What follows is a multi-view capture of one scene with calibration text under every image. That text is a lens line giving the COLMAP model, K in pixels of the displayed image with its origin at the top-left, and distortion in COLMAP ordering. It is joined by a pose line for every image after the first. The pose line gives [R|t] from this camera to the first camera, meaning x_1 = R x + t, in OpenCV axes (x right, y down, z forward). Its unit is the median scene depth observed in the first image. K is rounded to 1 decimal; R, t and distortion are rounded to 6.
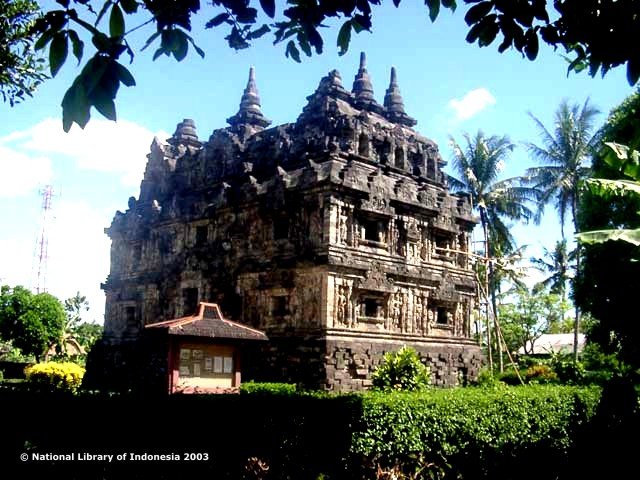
lens RADIAL K [[742.0, 0, 320.0], [0, 742.0, 240.0], [0, 0, 1]] dist [-0.204842, 0.003326]
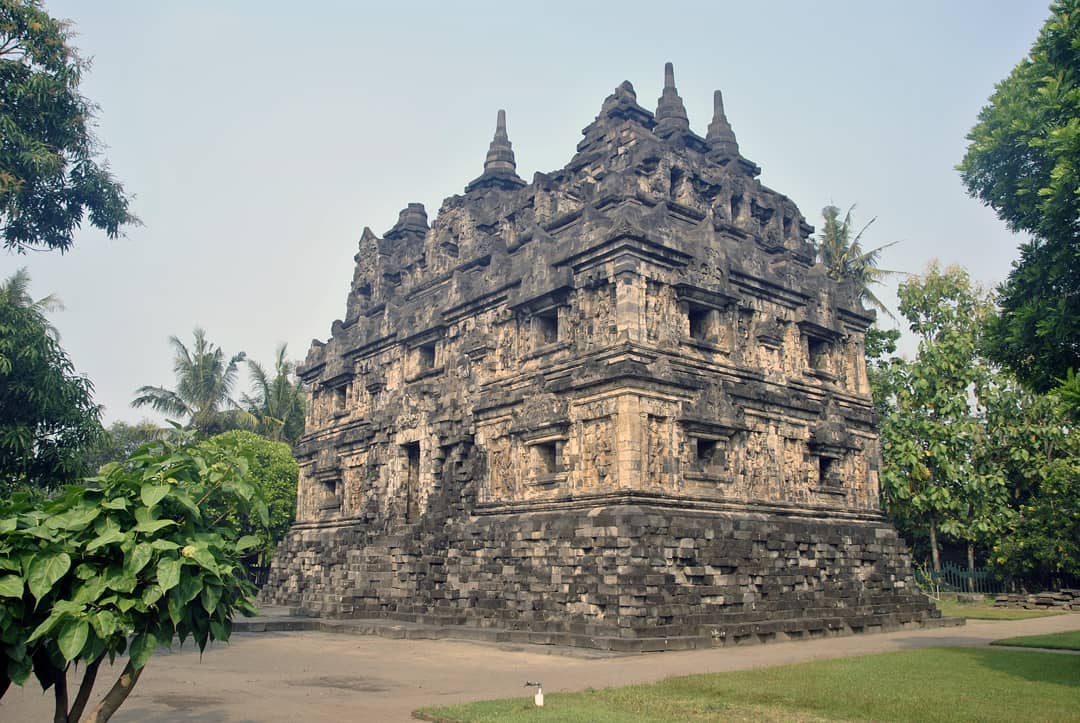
lens RADIAL K [[854.6, 0, 540.0], [0, 854.6, 361.5], [0, 0, 1]] dist [-0.131997, 0.001581]
pose [[0.993518, -0.046076, -0.103919, 0.011476], [0.038198, 0.996333, -0.076566, 0.057950], [0.107066, 0.072100, 0.991634, 0.304765]]
